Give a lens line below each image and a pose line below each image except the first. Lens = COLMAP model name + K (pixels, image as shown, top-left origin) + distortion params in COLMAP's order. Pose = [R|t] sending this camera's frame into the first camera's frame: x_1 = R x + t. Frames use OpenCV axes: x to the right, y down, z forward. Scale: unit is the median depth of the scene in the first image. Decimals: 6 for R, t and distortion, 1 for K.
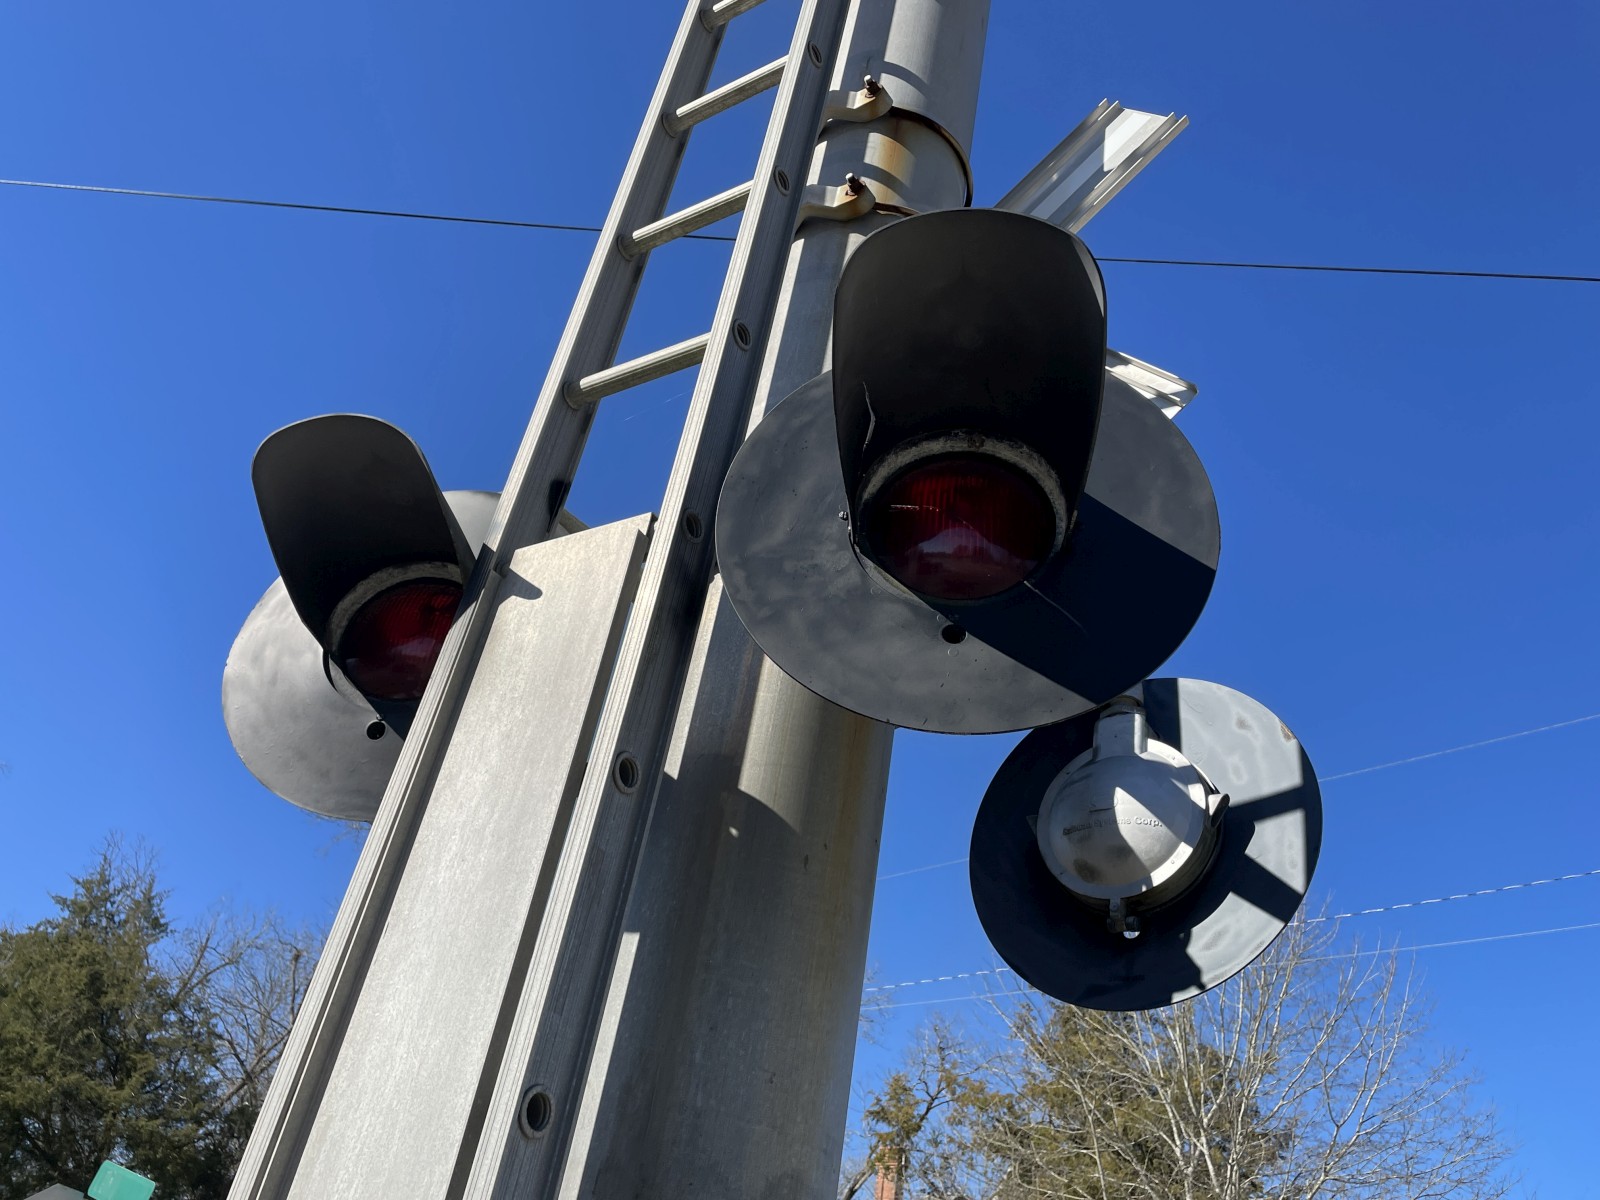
lens RADIAL K [[1266.6, 0, 790.4], [0, 1266.6, 590.5], [0, 0, 1]] dist [0.009186, -0.002900]
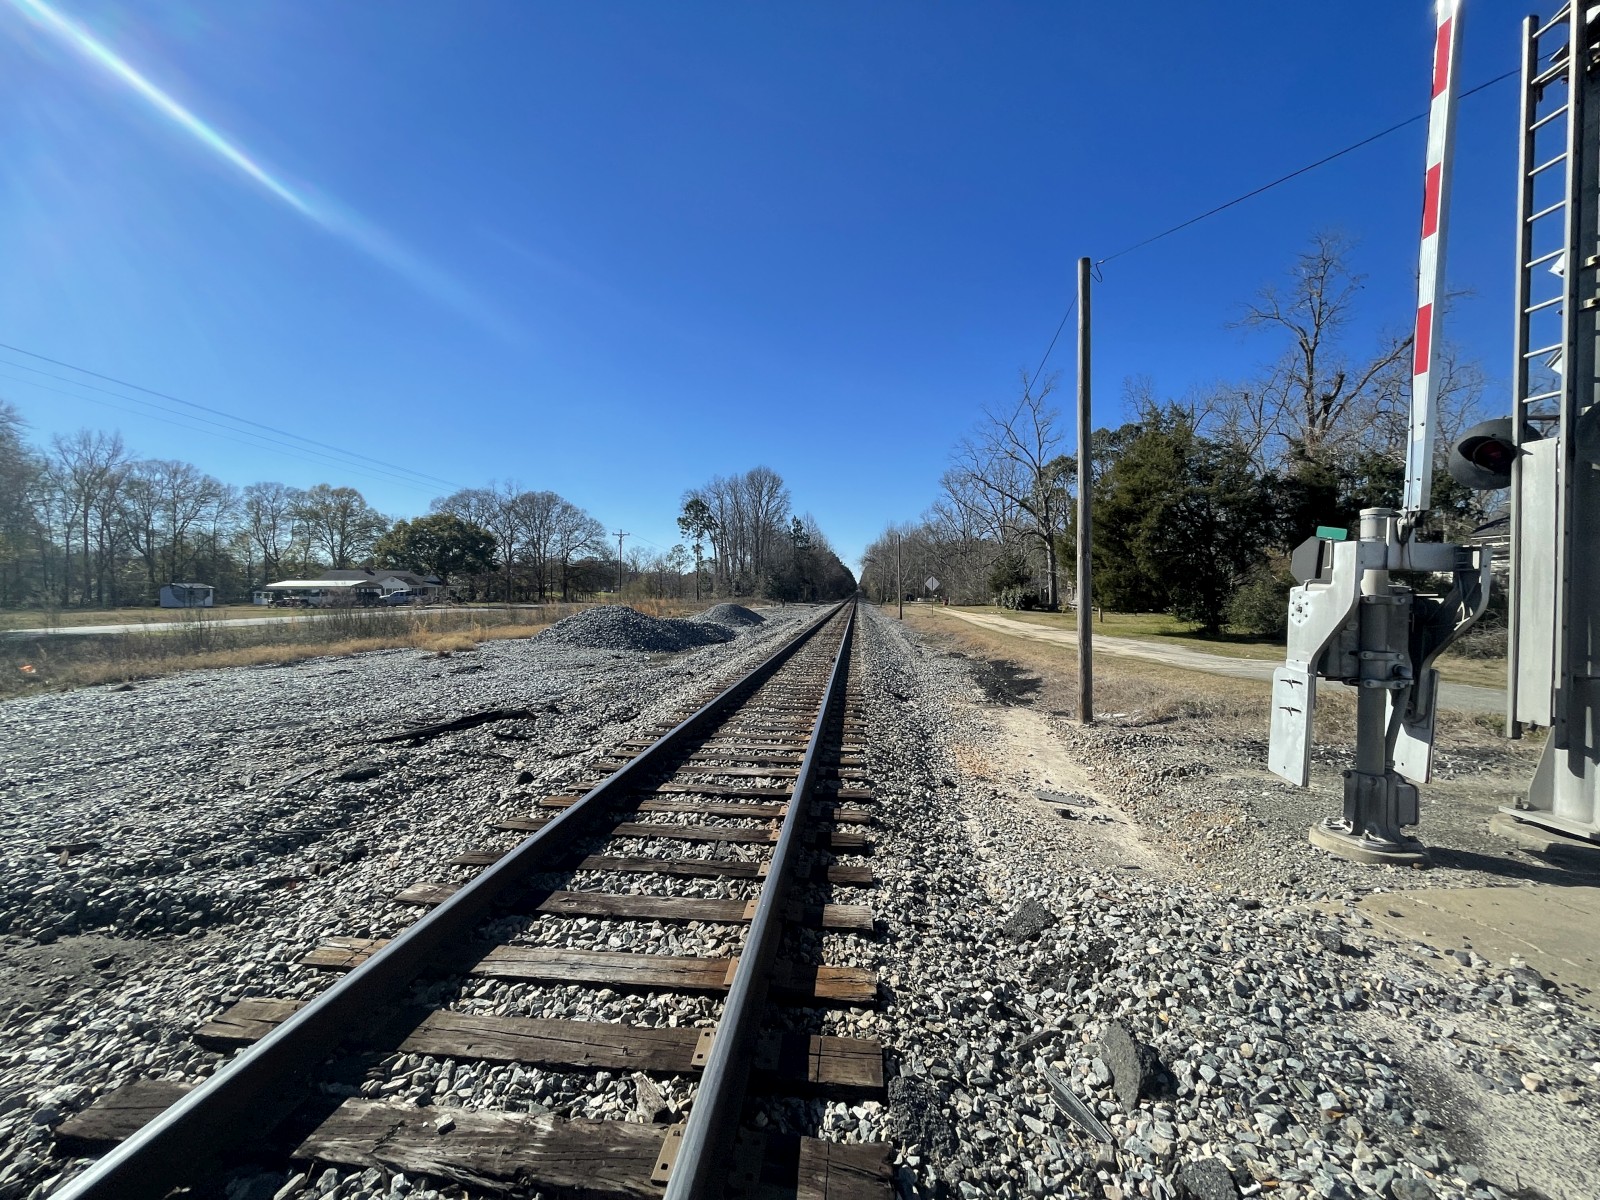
lens RADIAL K [[643.4, 0, 799.5], [0, 643.4, 598.2], [0, 0, 1]] dist [-0.004491, -0.000555]
pose [[0.538439, -0.138096, -0.831272, 0.272131], [0.556525, 0.799008, 0.227741, -1.593739], [0.632743, -0.585248, 0.507071, -2.405759]]
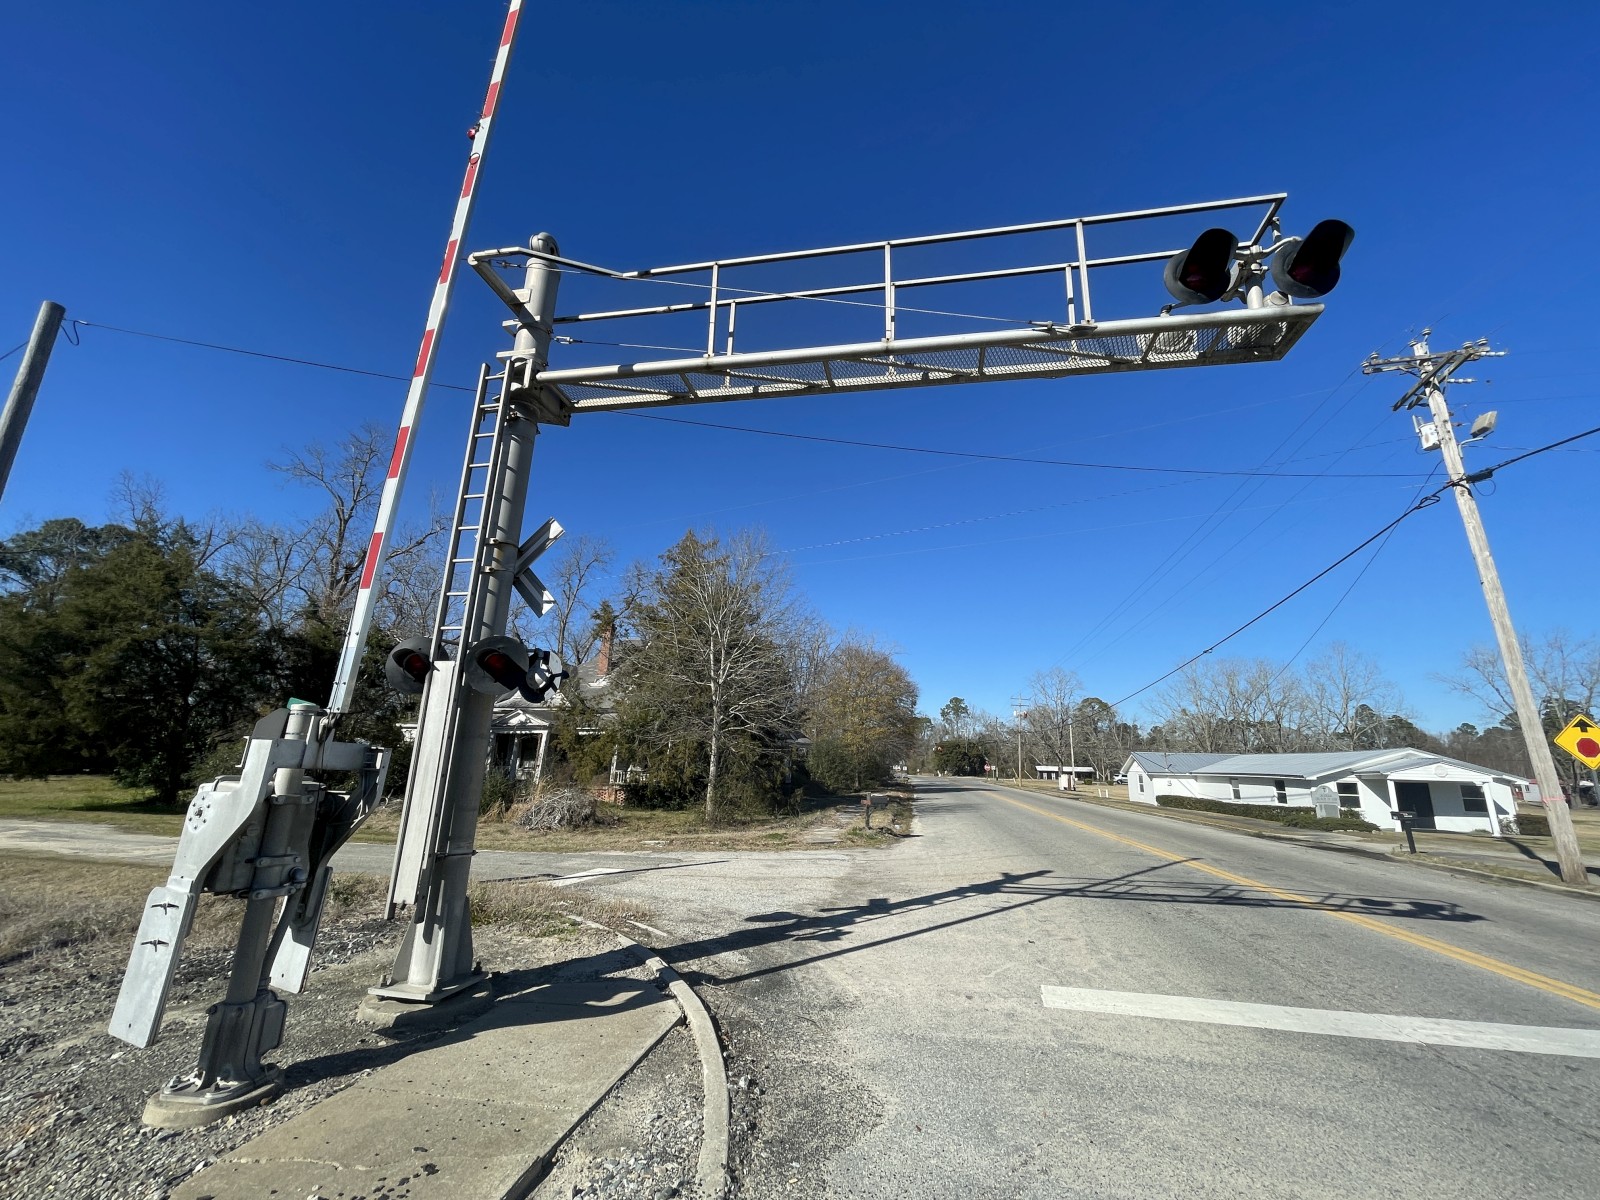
lens RADIAL K [[643.4, 0, 810.4], [0, 643.4, 596.5], [0, 0, 1]] dist [-0.004491, -0.000555]
pose [[0.938596, -0.042381, 0.342406, 0.450002], [-0.096278, 0.920831, 0.377890, -1.588247], [-0.331313, -0.387652, 0.860208, -2.196964]]
